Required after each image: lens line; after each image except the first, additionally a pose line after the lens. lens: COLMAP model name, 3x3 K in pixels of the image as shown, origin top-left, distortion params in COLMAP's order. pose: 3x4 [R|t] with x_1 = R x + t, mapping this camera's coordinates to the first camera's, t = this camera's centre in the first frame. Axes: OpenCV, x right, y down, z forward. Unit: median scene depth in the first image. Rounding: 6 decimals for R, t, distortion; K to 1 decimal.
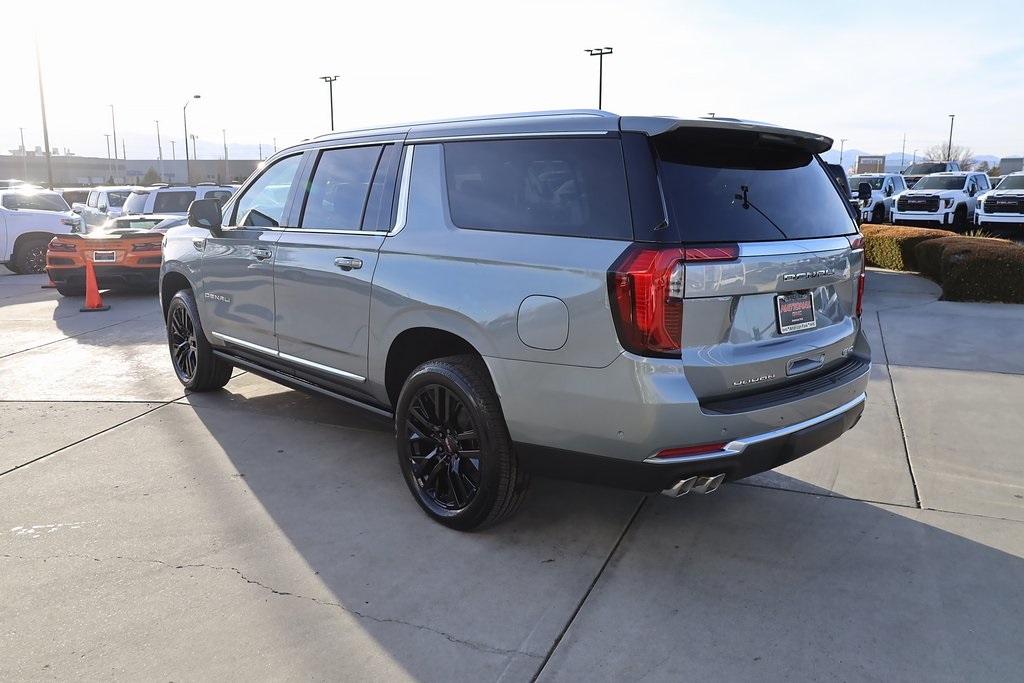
lens RADIAL K [[764.9, 0, 536.6], [0, 764.9, 342.0], [0, 0, 1]] dist [-0.000773, 0.001282]
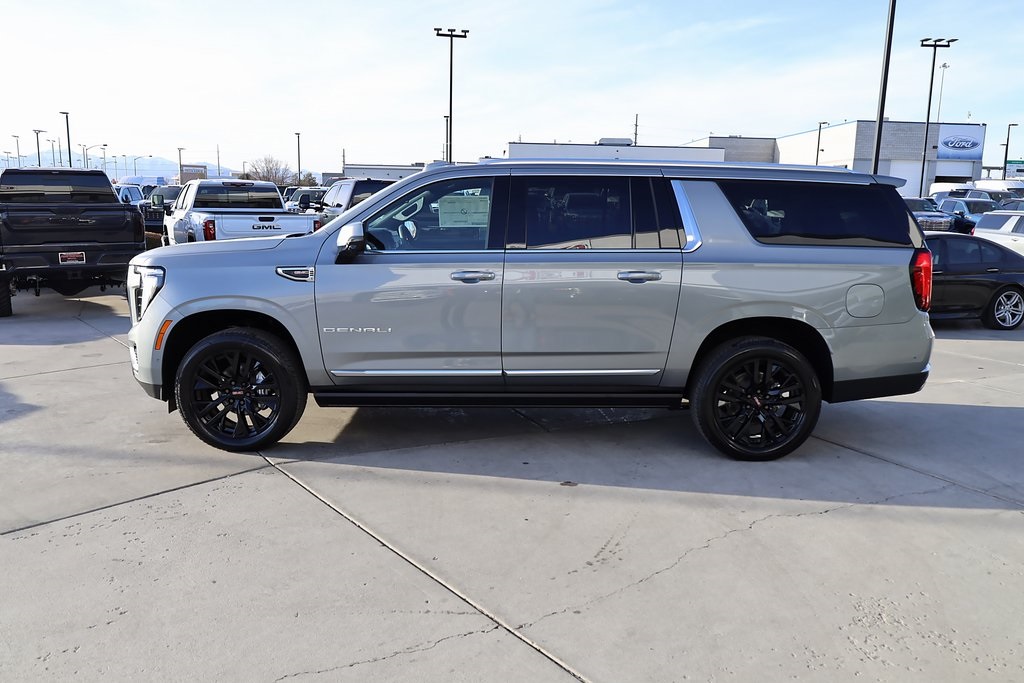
lens RADIAL K [[773.4, 0, 512.0], [0, 773.4, 341.5], [0, 0, 1]] dist [-0.025649, -0.001584]
pose [[0.680623, -0.120205, 0.722706, -1.359966], [0.128726, 0.990723, 0.043553, -0.086251], [-0.721237, 0.063388, 0.689782, 0.351593]]
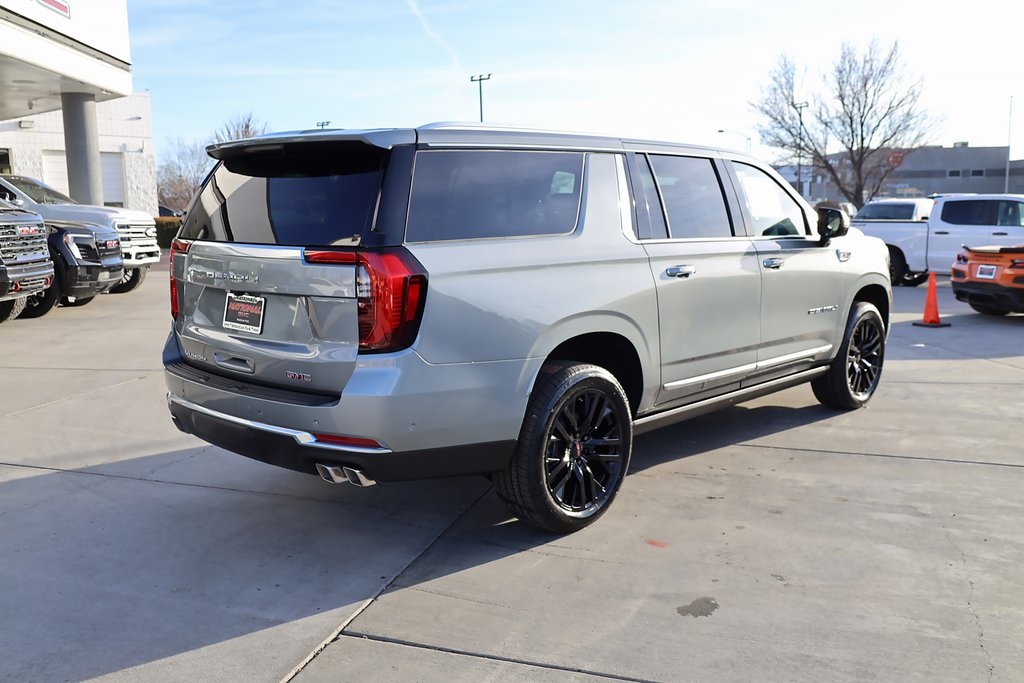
lens RADIAL K [[914.9, 0, 513.1], [0, 914.9, 321.7], [0, 0, 1]] dist [-0.001823, -0.004454]
pose [[0.075435, 0.120287, -0.989869, 1.421749], [-0.182417, 0.977610, 0.104896, -0.199774], [0.980323, 0.172656, 0.095688, 1.099807]]
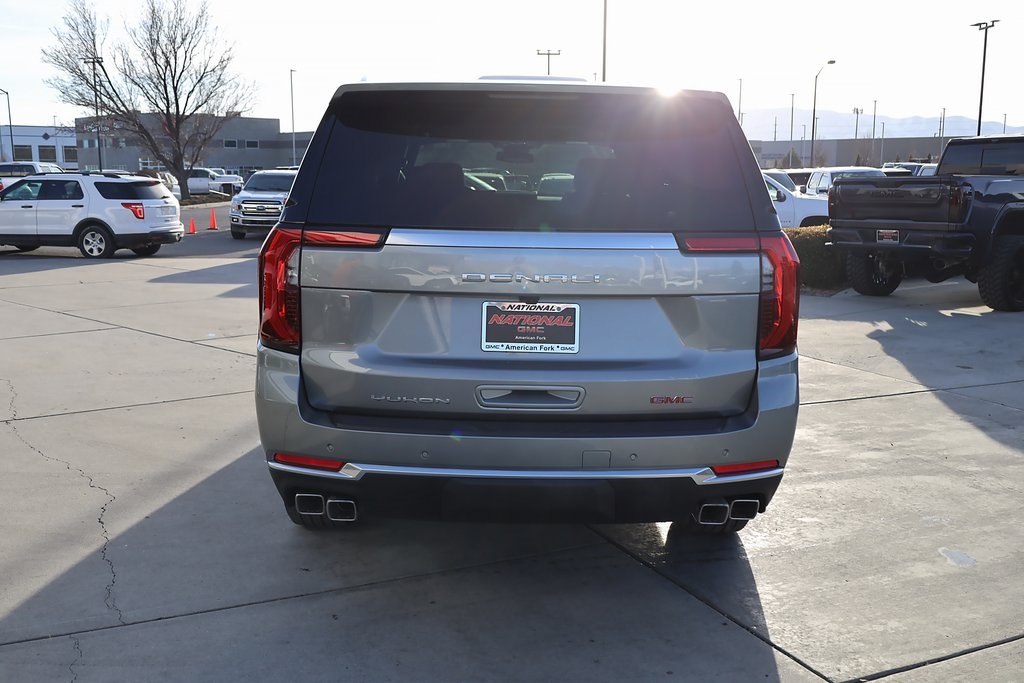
lens RADIAL K [[983.2, 0, 512.0], [0, 983.2, 341.5], [0, 0, 1]] dist [0.004817, 0.005958]
pose [[0.736267, 0.114270, -0.666974, 0.856868], [-0.134418, 0.990695, 0.021348, -0.038534], [0.663207, 0.073936, 0.744776, 0.242046]]
